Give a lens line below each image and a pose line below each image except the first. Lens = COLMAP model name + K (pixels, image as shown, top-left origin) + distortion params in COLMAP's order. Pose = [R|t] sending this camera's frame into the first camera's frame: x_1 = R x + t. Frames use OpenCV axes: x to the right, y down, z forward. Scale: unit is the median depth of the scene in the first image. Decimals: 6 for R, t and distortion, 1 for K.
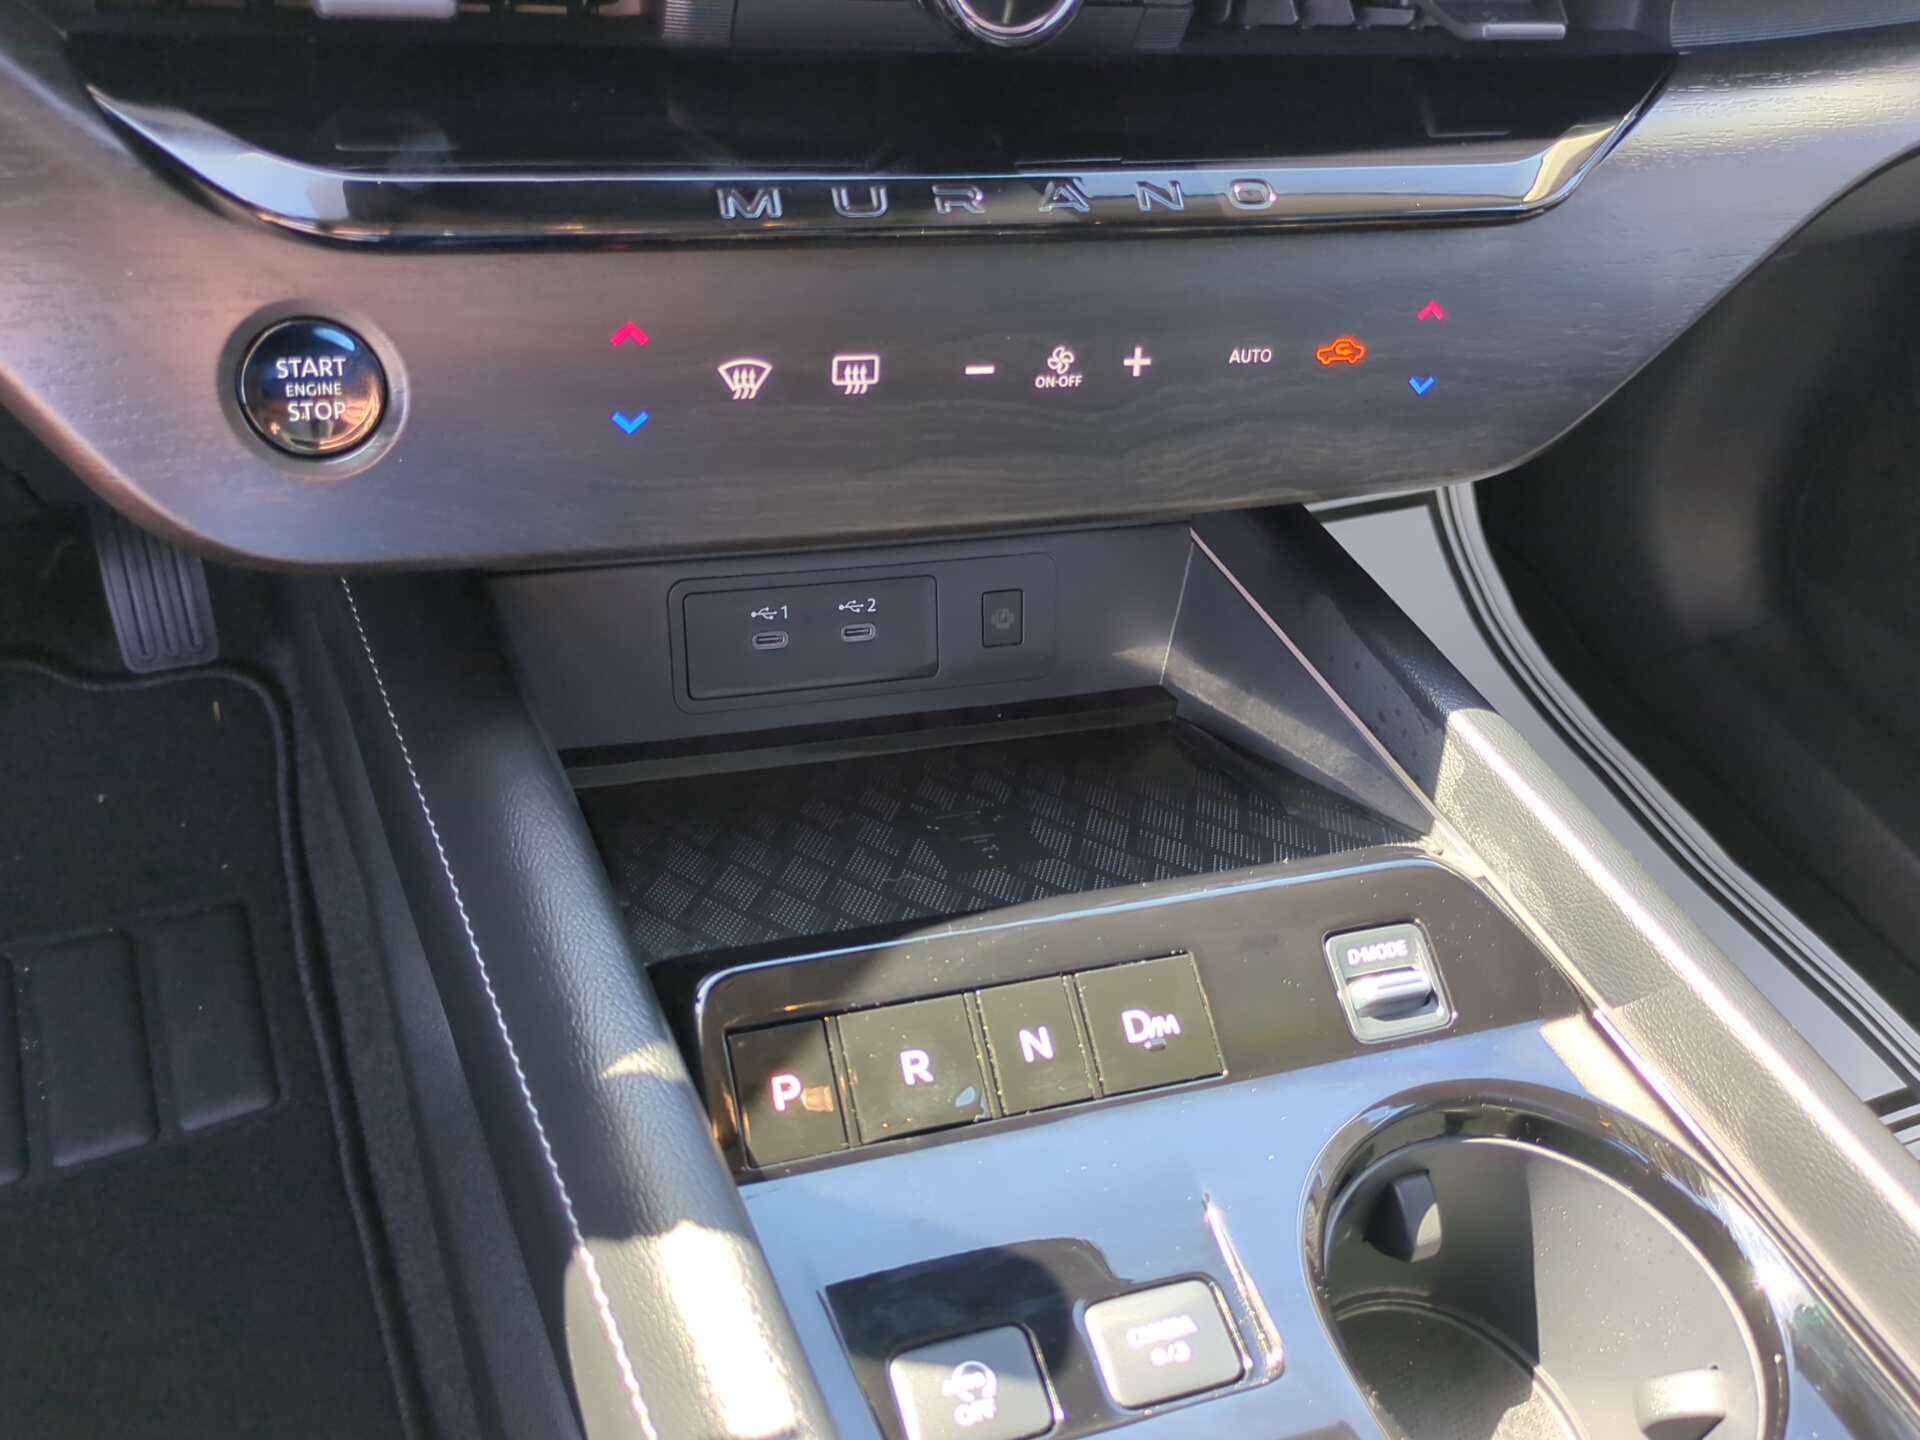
lens RADIAL K [[1416.5, 0, 960.0], [0, 1416.5, 720.0], [0, 0, 1]] dist [0.034417, -0.000603]
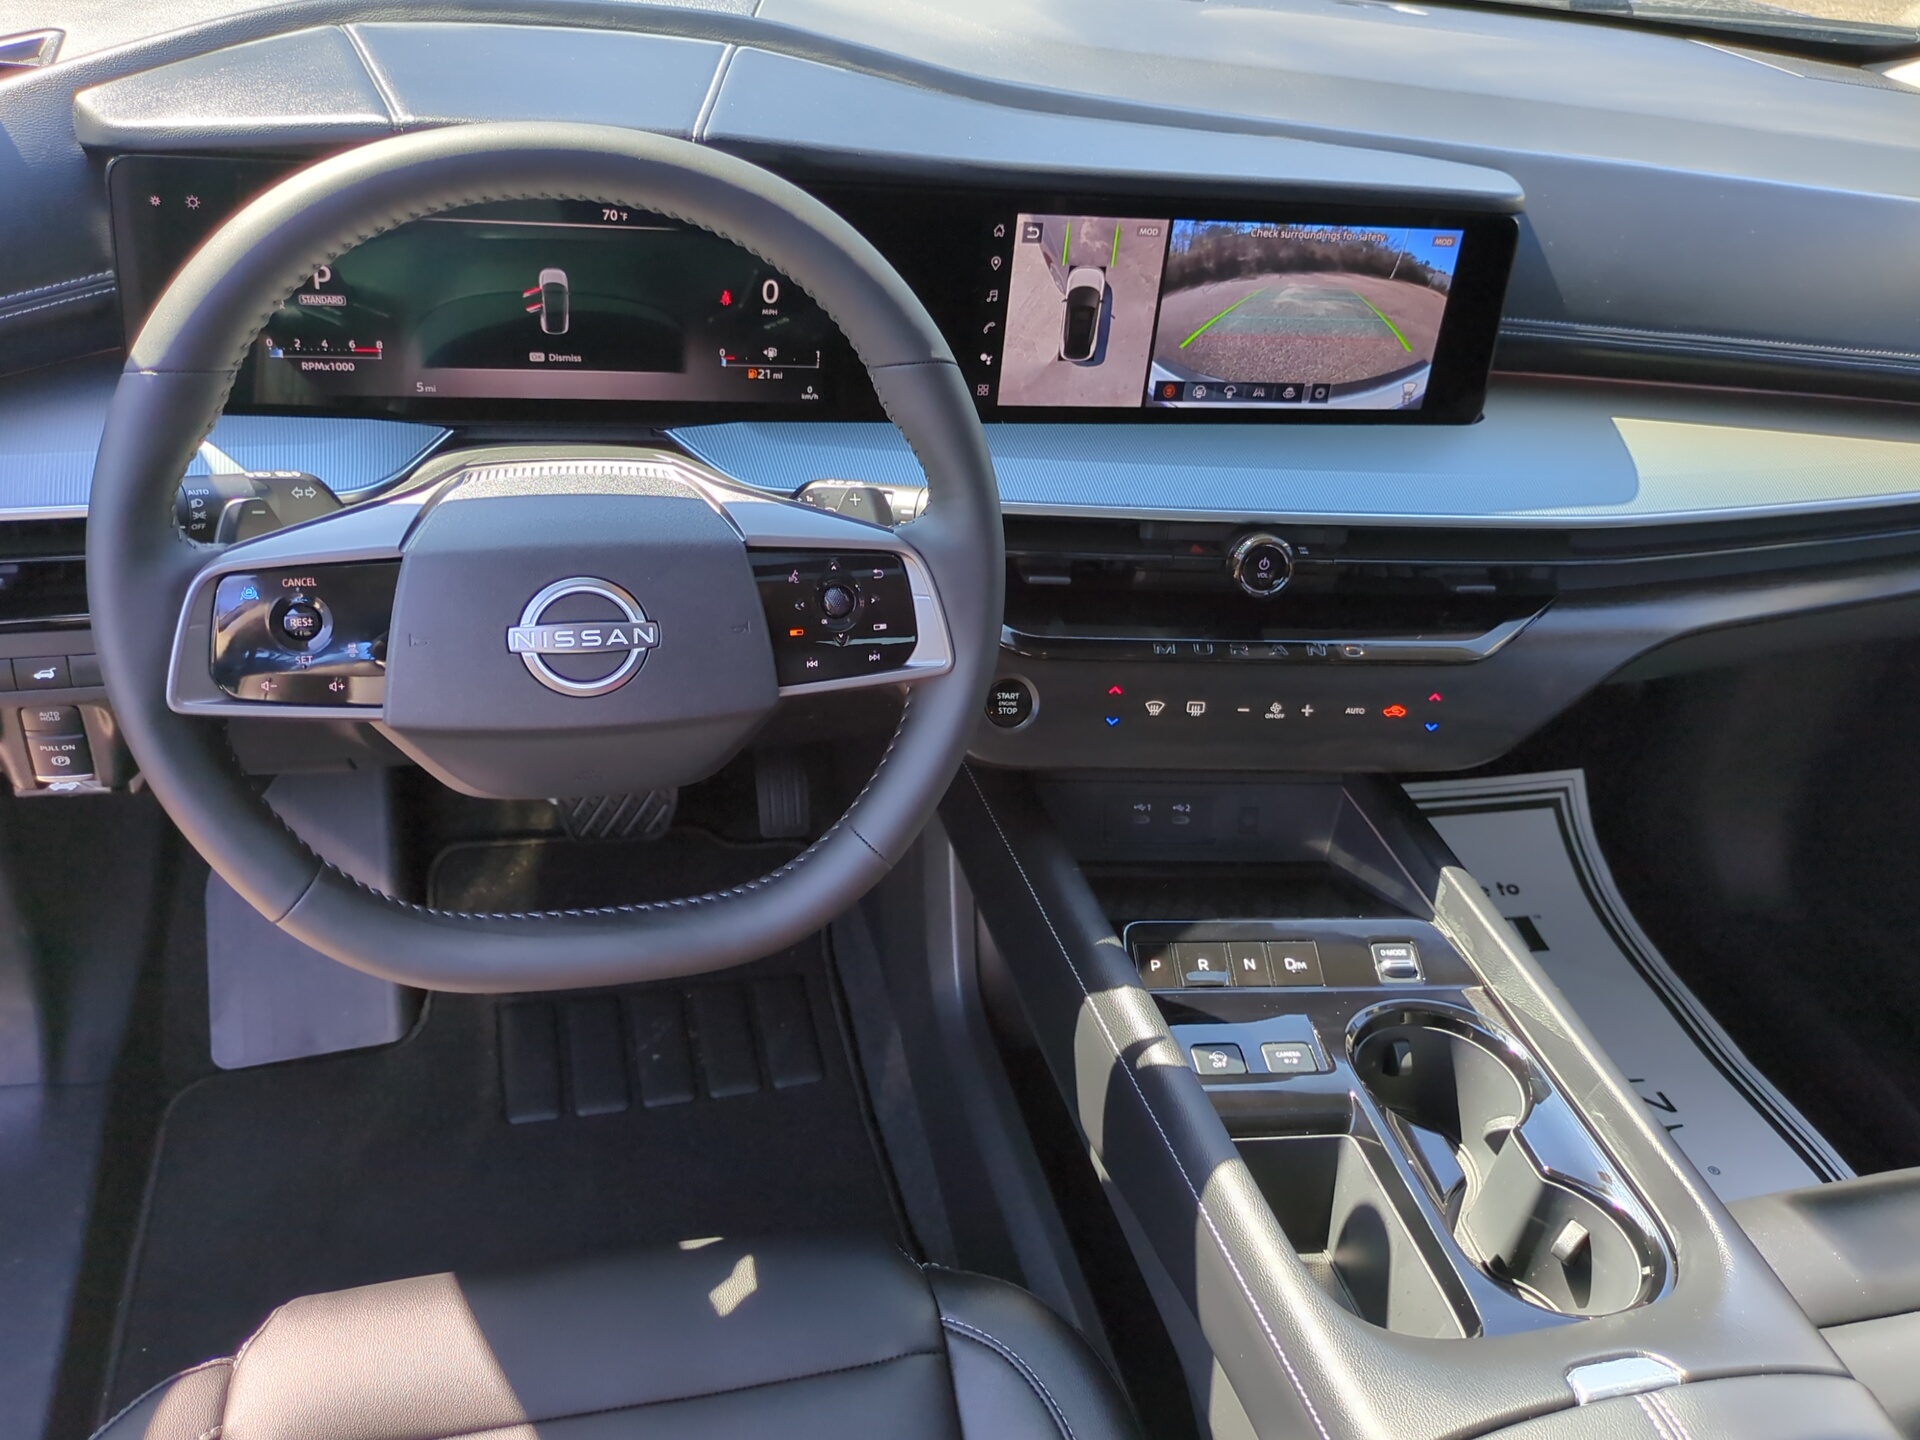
lens RADIAL K [[2179.5, 0, 960.0], [0, 2179.5, 720.0], [0, 0, 1]] dist [0.082495, -0.003940]
pose [[0.990816, 0.064293, -0.118956, -0.023163], [-0.087541, 0.975480, -0.201928, 0.596724], [0.103057, 0.210487, 0.972149, -2.808881]]
